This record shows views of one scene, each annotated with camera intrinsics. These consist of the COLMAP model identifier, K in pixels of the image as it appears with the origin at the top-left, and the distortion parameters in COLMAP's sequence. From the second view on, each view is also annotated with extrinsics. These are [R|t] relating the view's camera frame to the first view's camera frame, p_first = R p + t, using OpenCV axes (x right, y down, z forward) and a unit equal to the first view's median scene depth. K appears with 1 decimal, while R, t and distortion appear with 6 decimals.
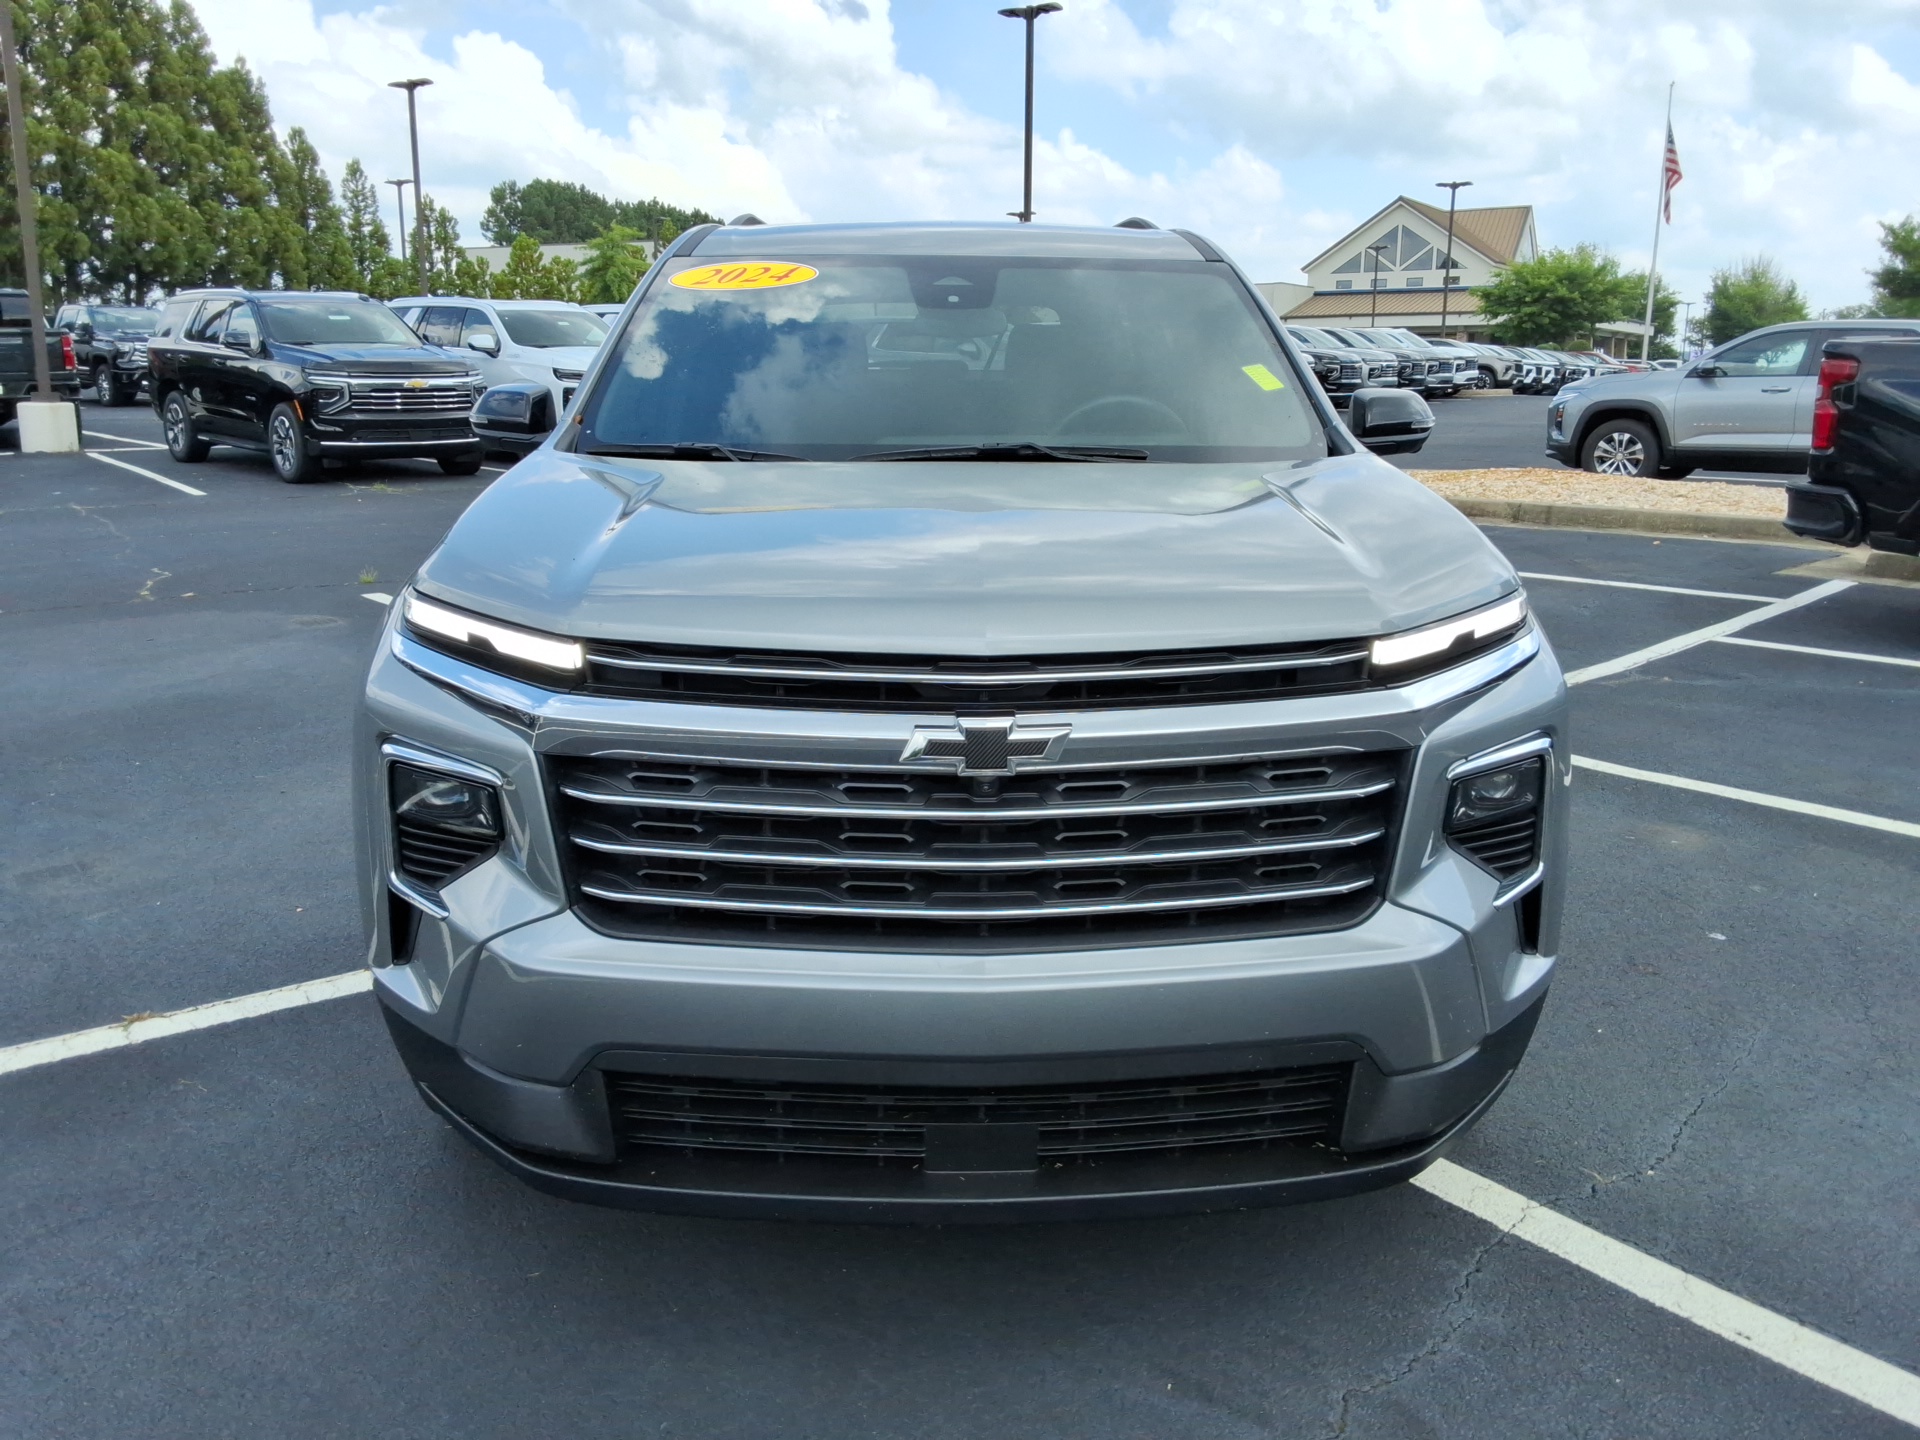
lens RADIAL K [[1555.1, 0, 969.1], [0, 1555.1, 713.3], [0, 0, 1]] dist [0.109088, -0.170539]
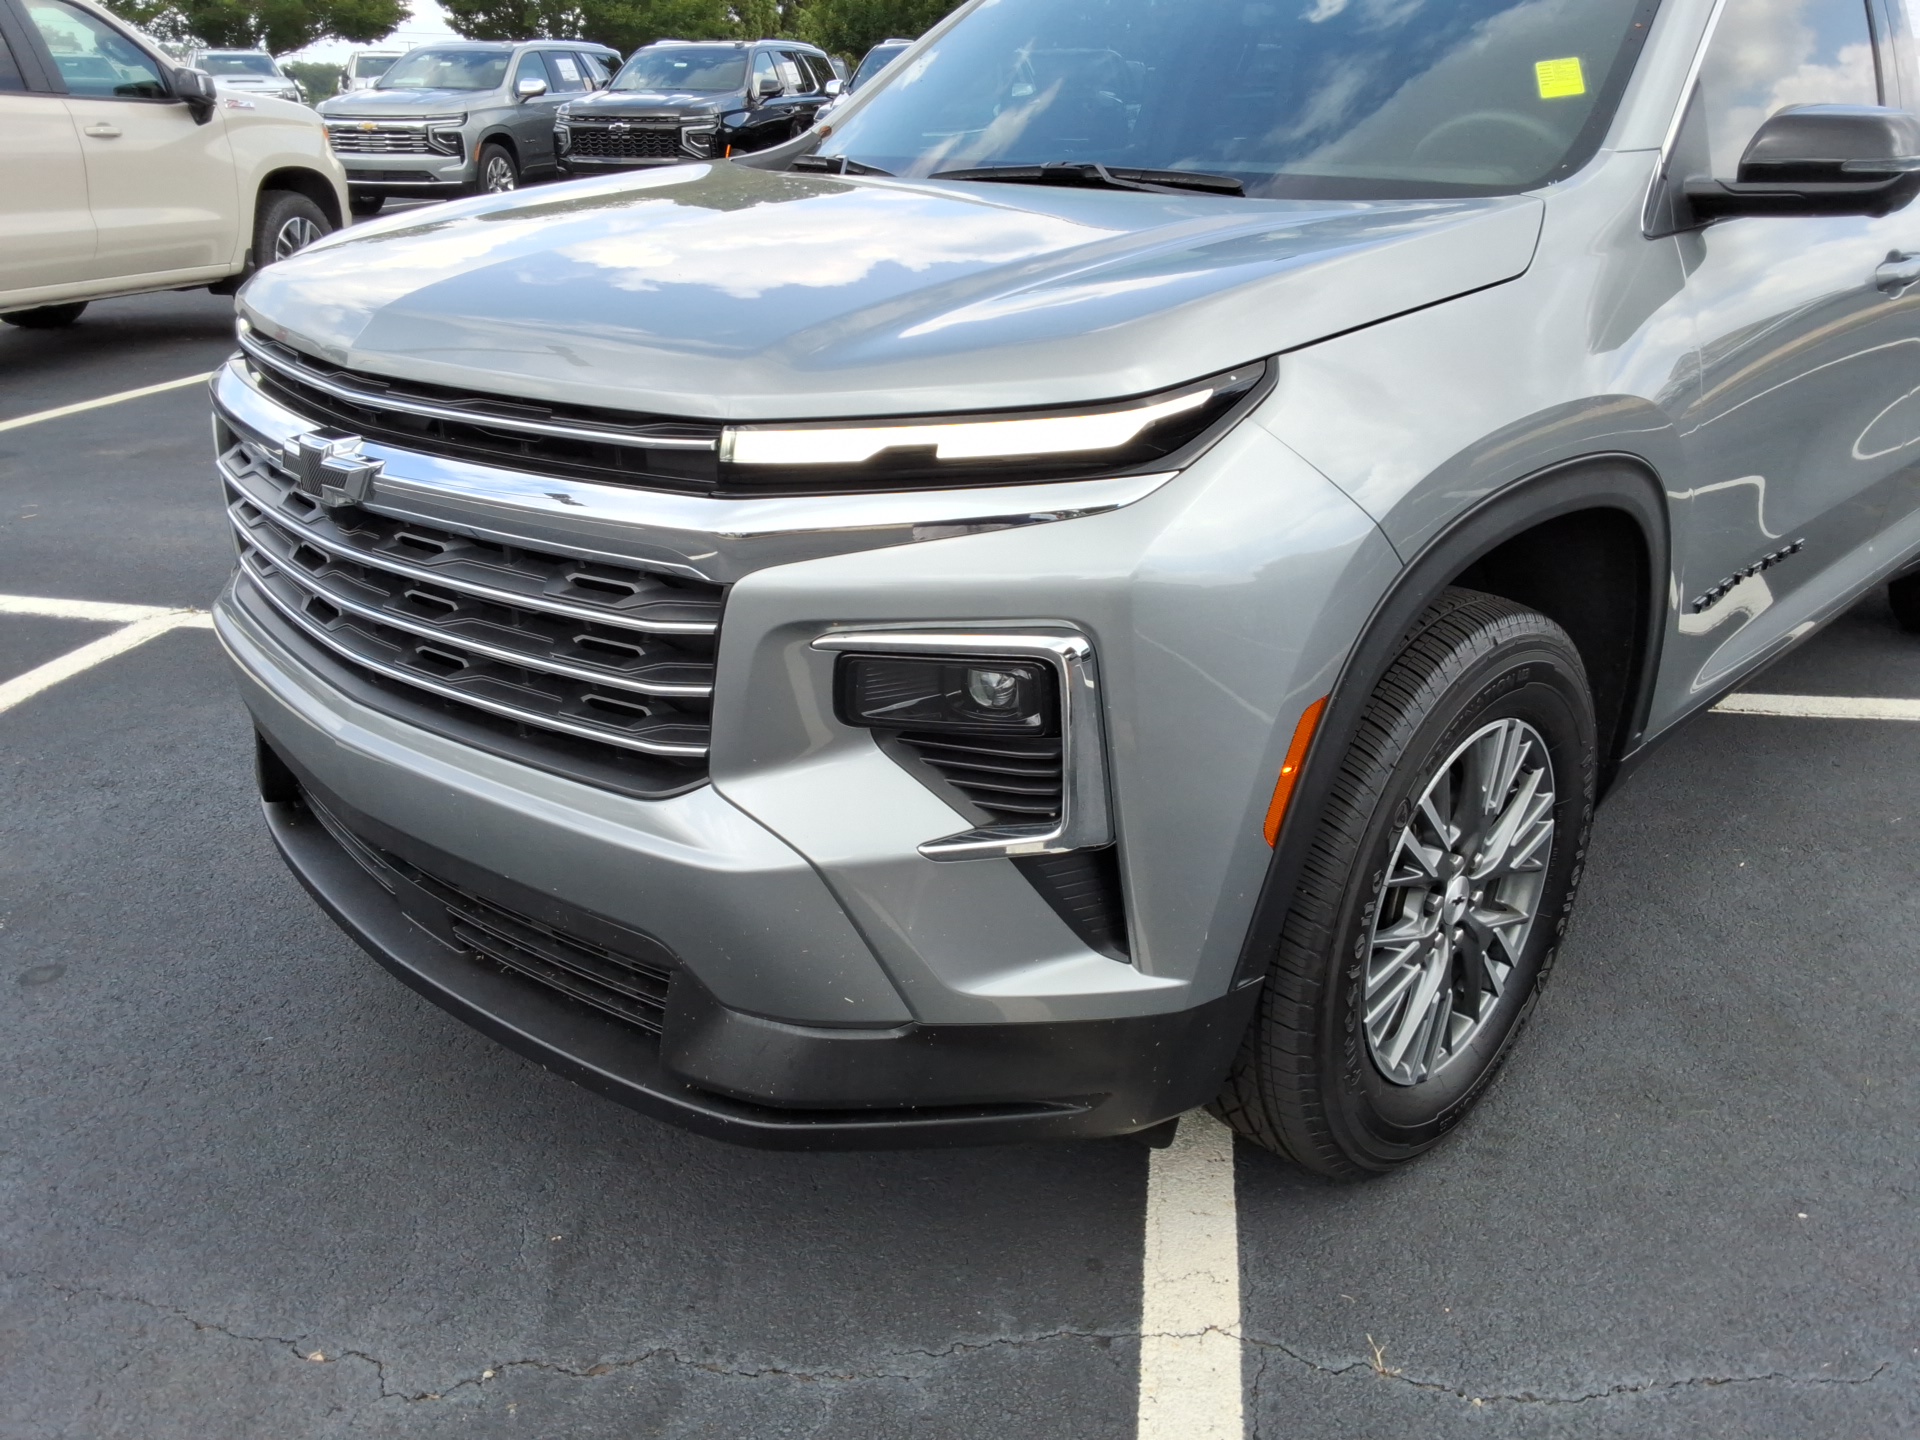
lens RADIAL K [[1555.1, 0, 960.3], [0, 1555.1, 709.8], [0, 0, 1]] dist [0.109088, -0.170539]
pose [[0.695541, 0.264183, -0.668154, 0.811207], [-0.169533, 0.964034, 0.204690, -0.083144], [0.698199, -0.029096, 0.715312, 0.537667]]
